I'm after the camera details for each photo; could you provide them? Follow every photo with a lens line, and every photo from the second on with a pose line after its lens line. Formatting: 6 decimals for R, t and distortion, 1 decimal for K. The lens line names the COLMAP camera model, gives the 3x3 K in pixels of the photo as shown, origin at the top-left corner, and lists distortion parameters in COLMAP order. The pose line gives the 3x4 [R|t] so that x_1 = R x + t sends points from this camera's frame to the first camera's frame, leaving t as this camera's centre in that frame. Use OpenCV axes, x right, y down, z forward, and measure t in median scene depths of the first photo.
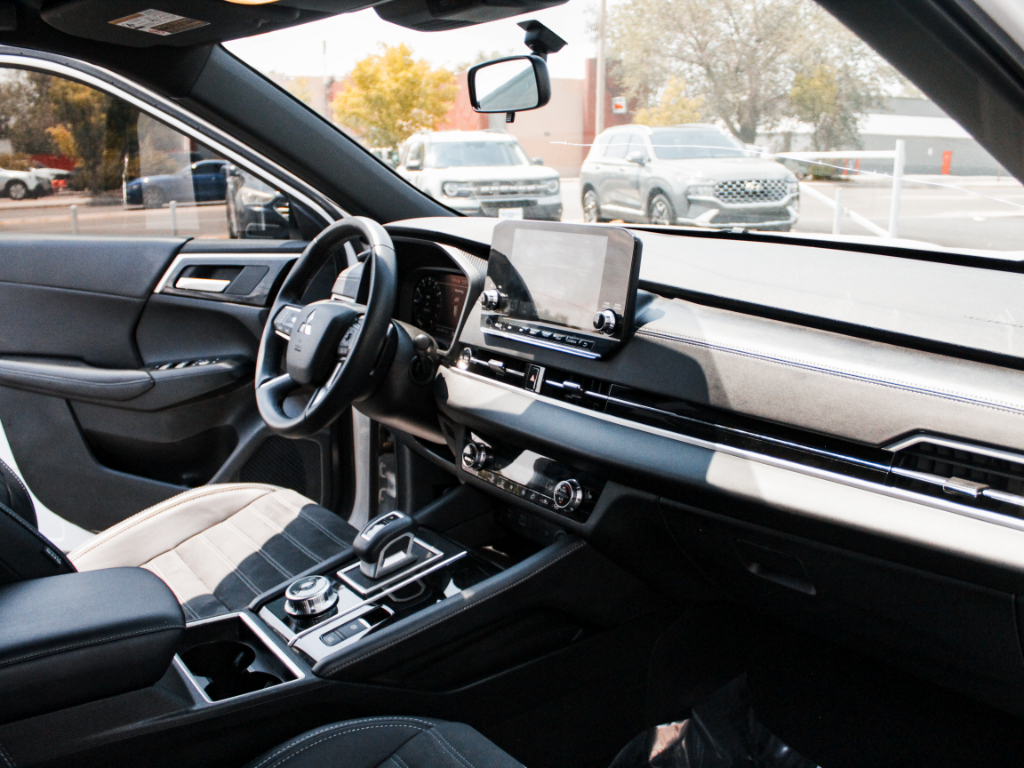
lens RADIAL K [[936.6, 0, 512.0], [0, 936.6, 384.0], [0, 0, 1]] dist [-0.176968, 0.148028]
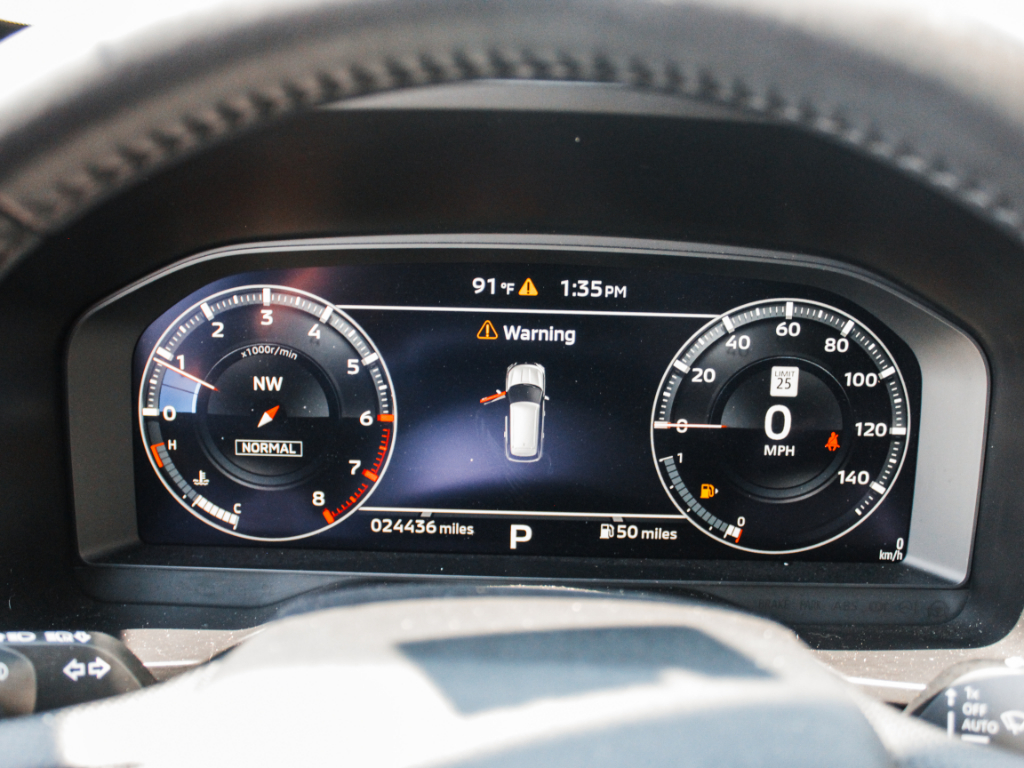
lens RADIAL K [[1241.1, 0, 512.0], [0, 1241.1, 384.0], [0, 0, 1]] dist [-0.144226, 0.002754]
pose [[0.603052, -0.232705, 0.763005, -0.384753], [0.155652, 0.972445, 0.173560, -0.192519], [-0.782369, 0.014098, 0.622656, 1.157734]]
